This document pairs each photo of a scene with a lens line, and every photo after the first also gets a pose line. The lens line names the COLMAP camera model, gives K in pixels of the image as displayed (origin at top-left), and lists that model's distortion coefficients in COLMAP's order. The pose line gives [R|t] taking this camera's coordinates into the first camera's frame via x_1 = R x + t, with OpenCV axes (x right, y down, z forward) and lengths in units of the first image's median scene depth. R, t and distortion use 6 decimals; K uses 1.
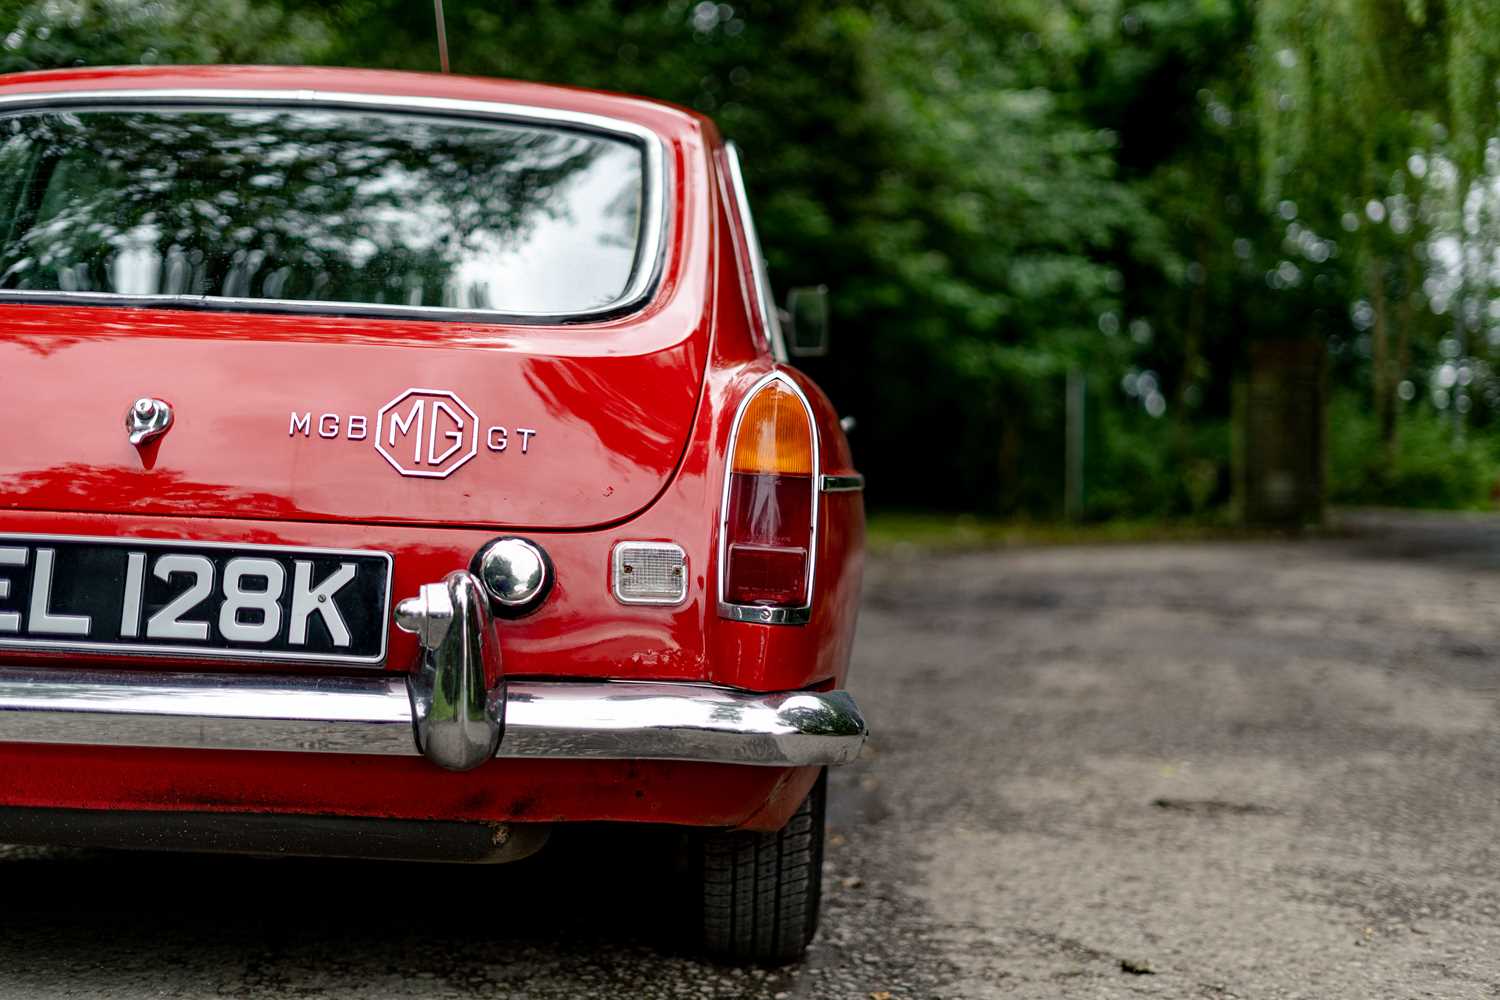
lens RADIAL K [[2155.7, 0, 750.0], [0, 2155.7, 500.0], [0, 0, 1]] dist [-0.003443, -0.013602]
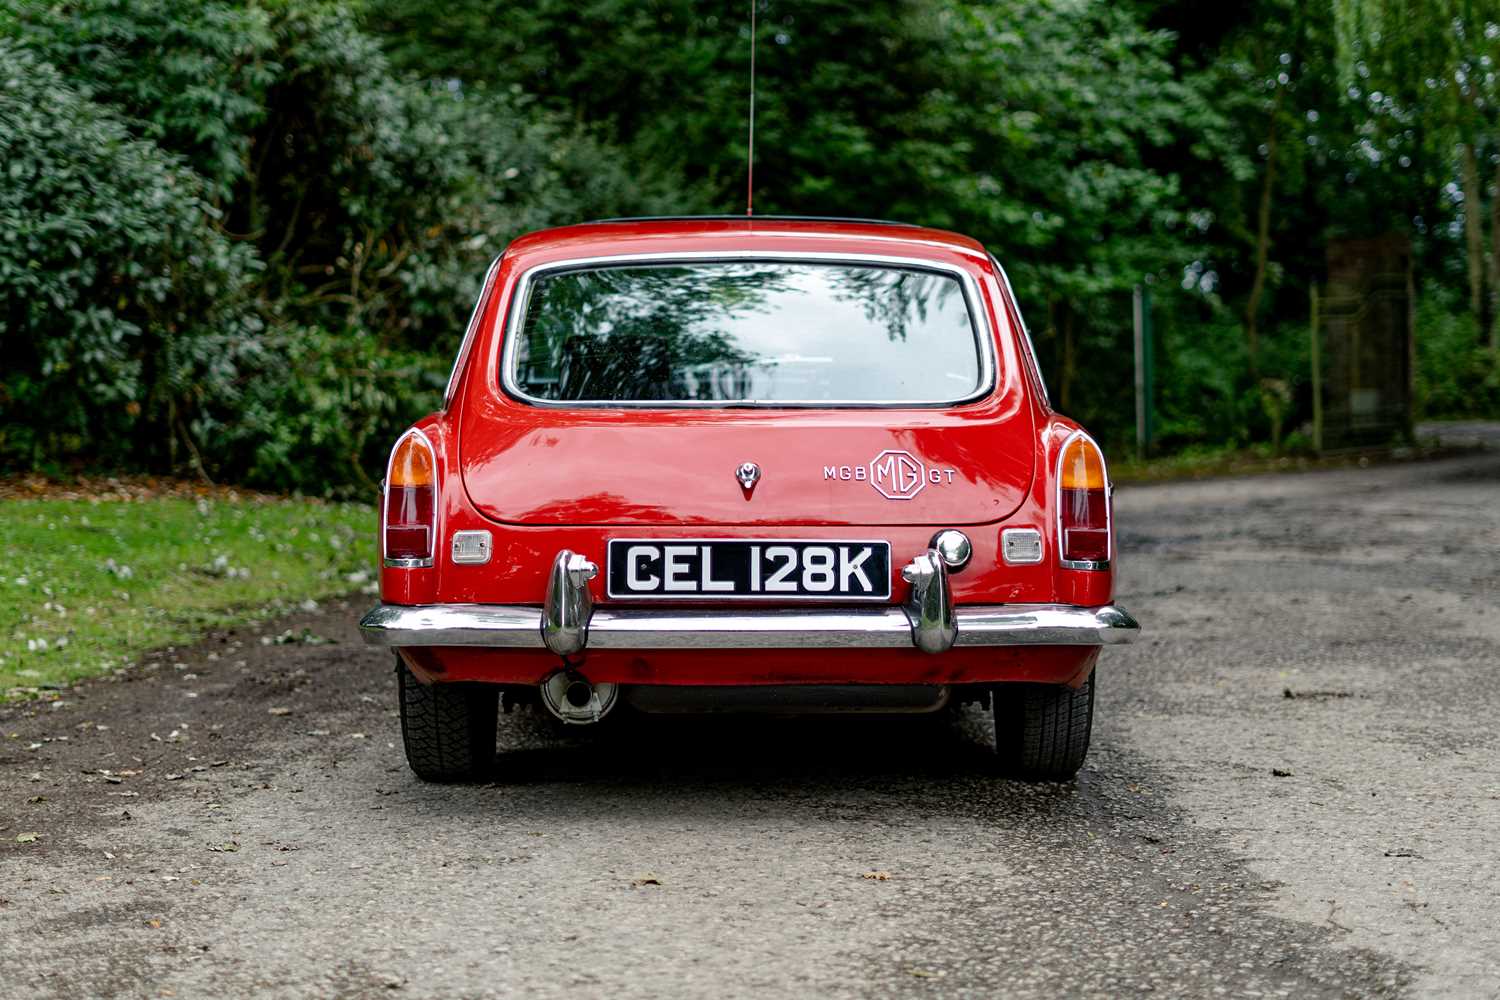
lens RADIAL K [[2621.1, 0, 750.0], [0, 2621.1, 500.0], [0, 0, 1]] dist [-0.004815, -0.010208]
pose [[0.999113, -0.041115, 0.009104, -0.233109], [0.040851, 0.998787, 0.027478, -0.059966], [-0.010223, -0.027082, 0.999581, -0.973281]]
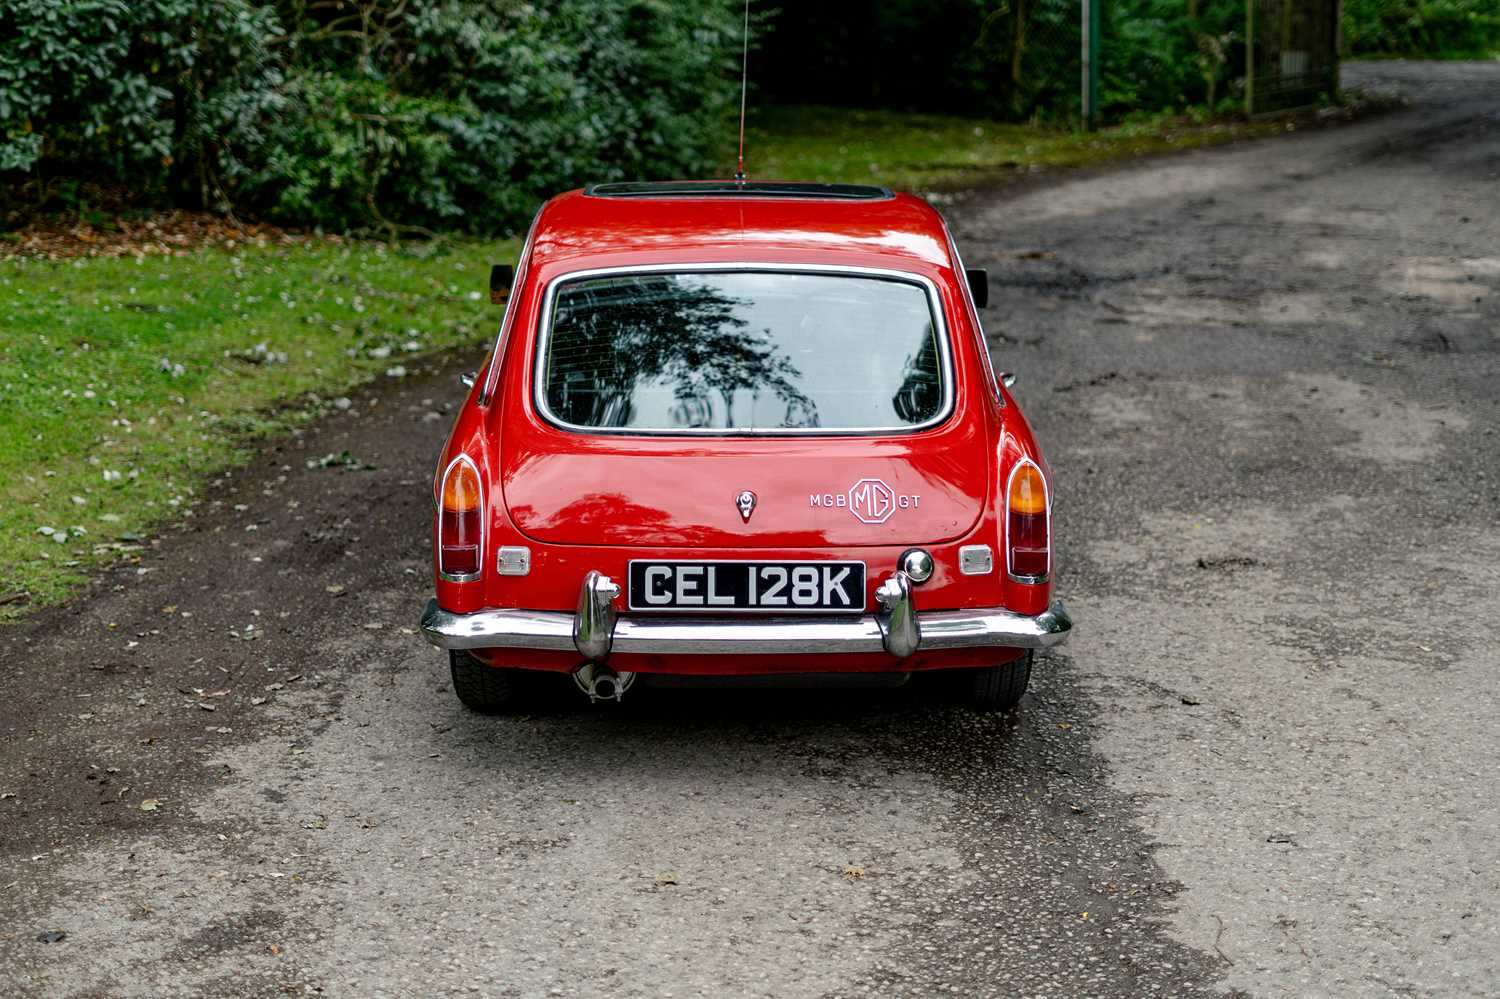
lens RADIAL K [[2438.4, 0, 748.1], [0, 2438.4, 468.6], [0, 0, 1]] dist [-0.011040, 0.050035]
pose [[0.999054, -0.040915, 0.014748, -0.243641], [0.037437, 0.981603, 0.187227, -0.417185], [-0.022137, -0.186498, 0.982206, -1.115488]]
